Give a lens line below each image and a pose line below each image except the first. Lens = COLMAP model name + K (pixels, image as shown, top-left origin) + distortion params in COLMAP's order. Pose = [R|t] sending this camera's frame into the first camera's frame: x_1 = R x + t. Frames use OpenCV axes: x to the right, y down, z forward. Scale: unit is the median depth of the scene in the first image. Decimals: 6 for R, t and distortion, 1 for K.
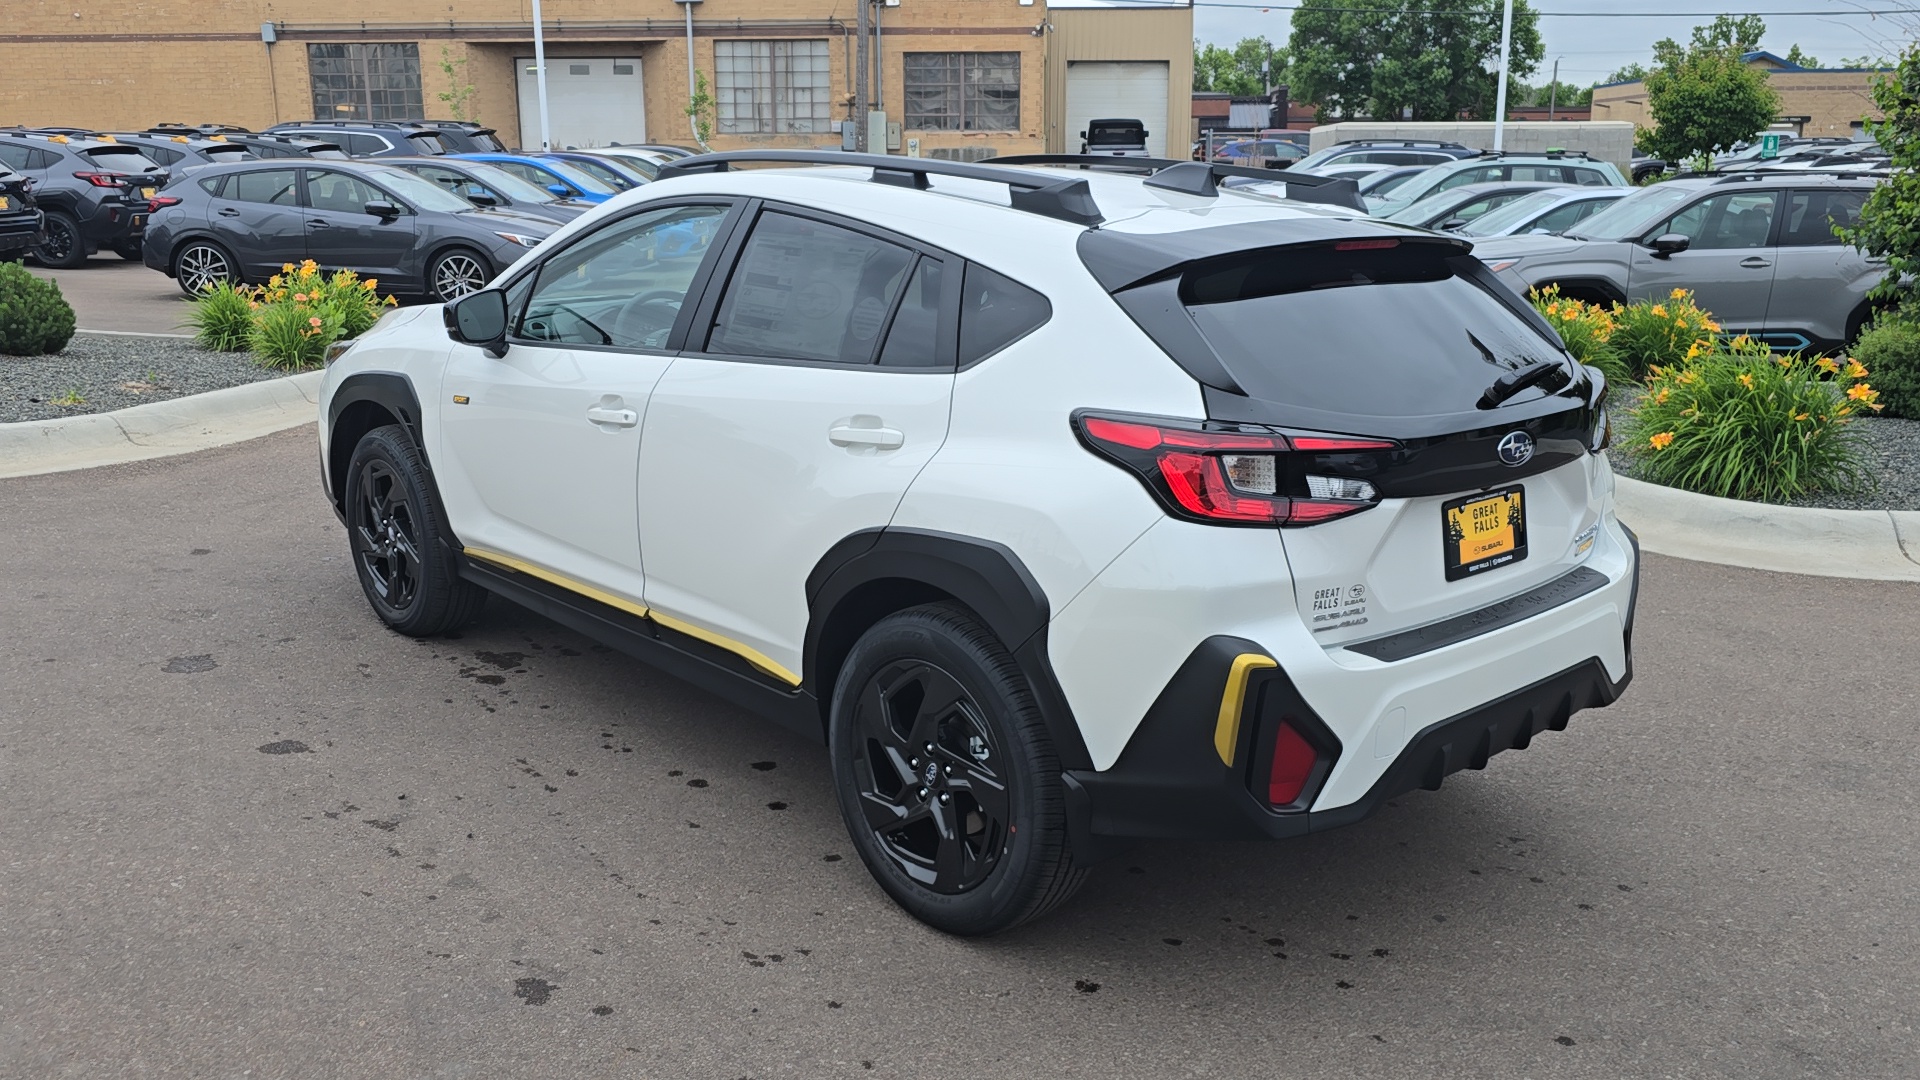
lens RADIAL K [[1589.5, 0, 974.8], [0, 1589.5, 548.1], [0, 0, 1]] dist [-0.000622, 0.010368]
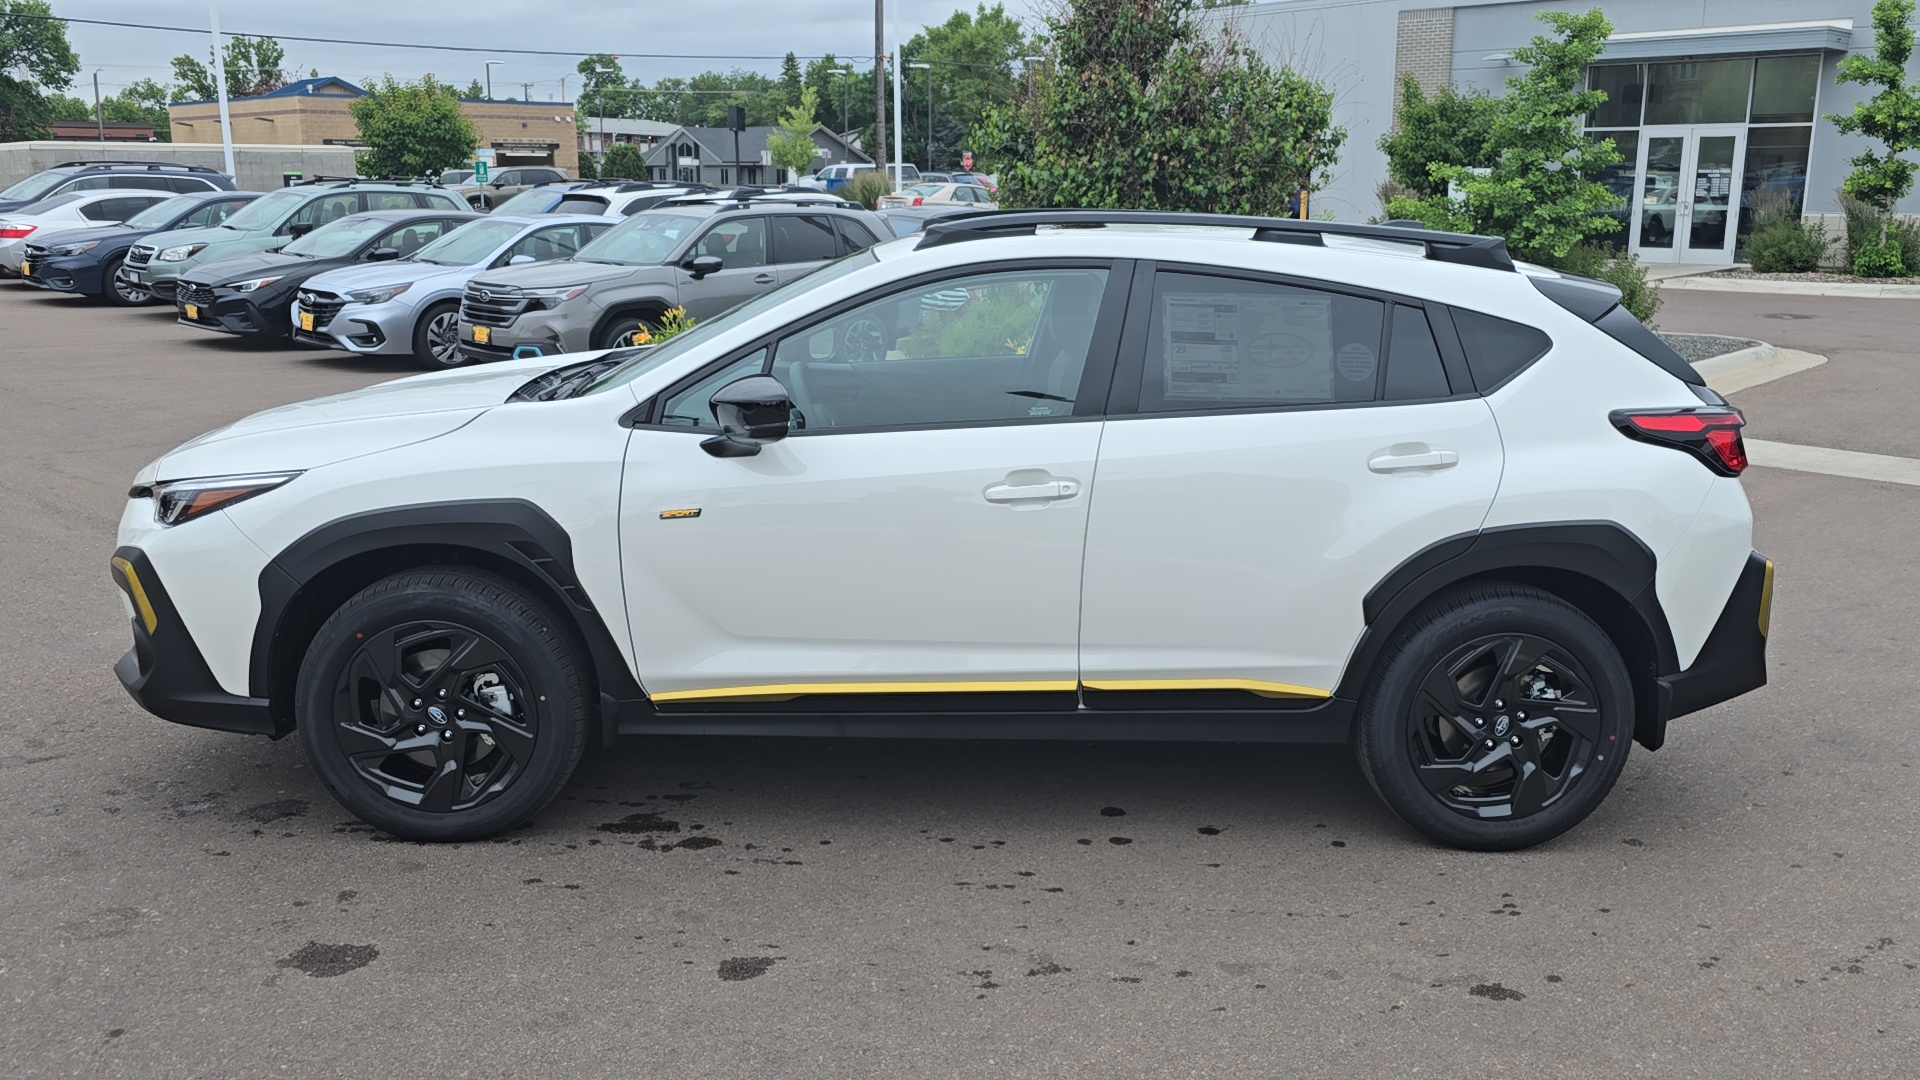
lens RADIAL K [[1589.5, 0, 975.8], [0, 1589.5, 553.9], [0, 0, 1]] dist [-0.000622, 0.010368]
pose [[0.651703, -0.171832, 0.738753, -0.764643], [0.177471, 0.981508, 0.071737, -0.095609], [-0.737419, 0.084356, 0.670147, 0.307834]]
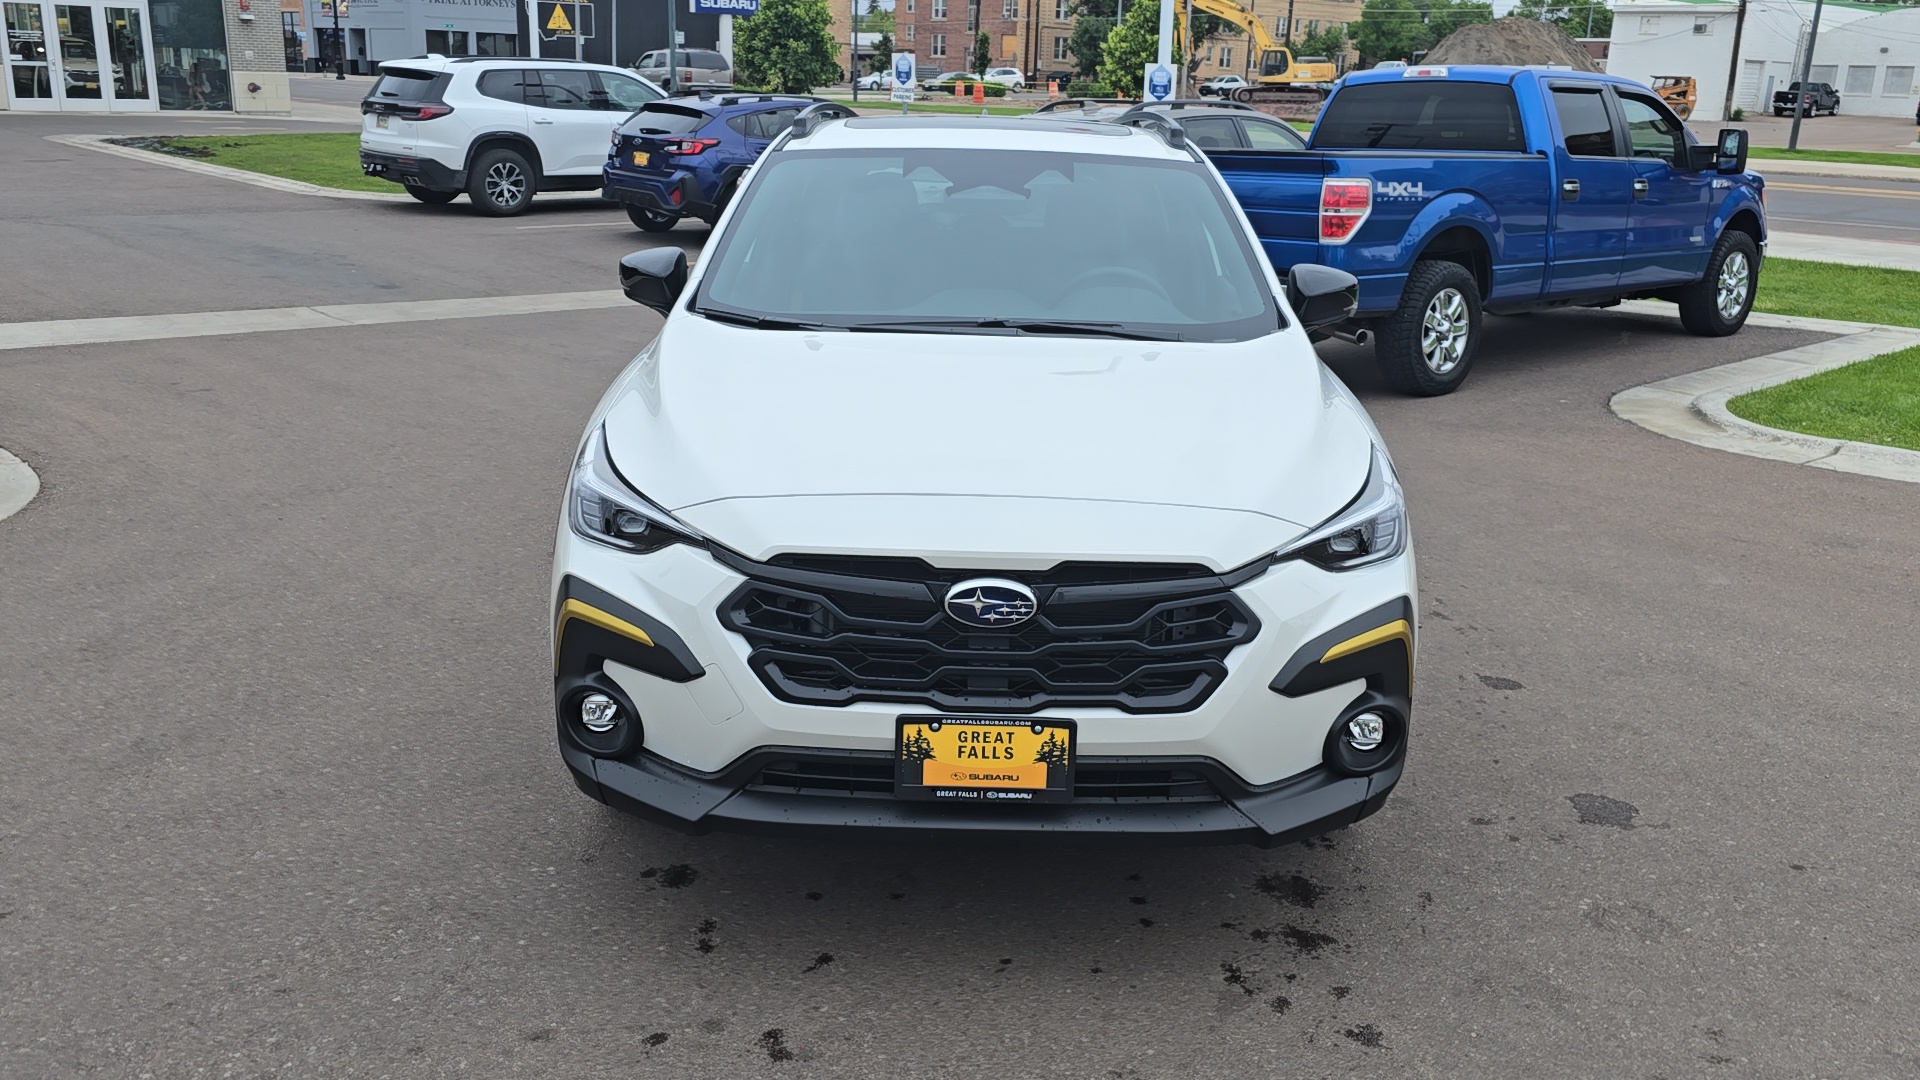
lens RADIAL K [[1589.5, 0, 978.0], [0, 1589.5, 556.5], [0, 0, 1]] dist [-0.000622, 0.010368]
pose [[-0.734568, -0.220053, 0.641862, -0.715143], [0.127481, 0.884350, 0.449081, -0.407820], [-0.666452, 0.411706, -0.621563, 1.579488]]
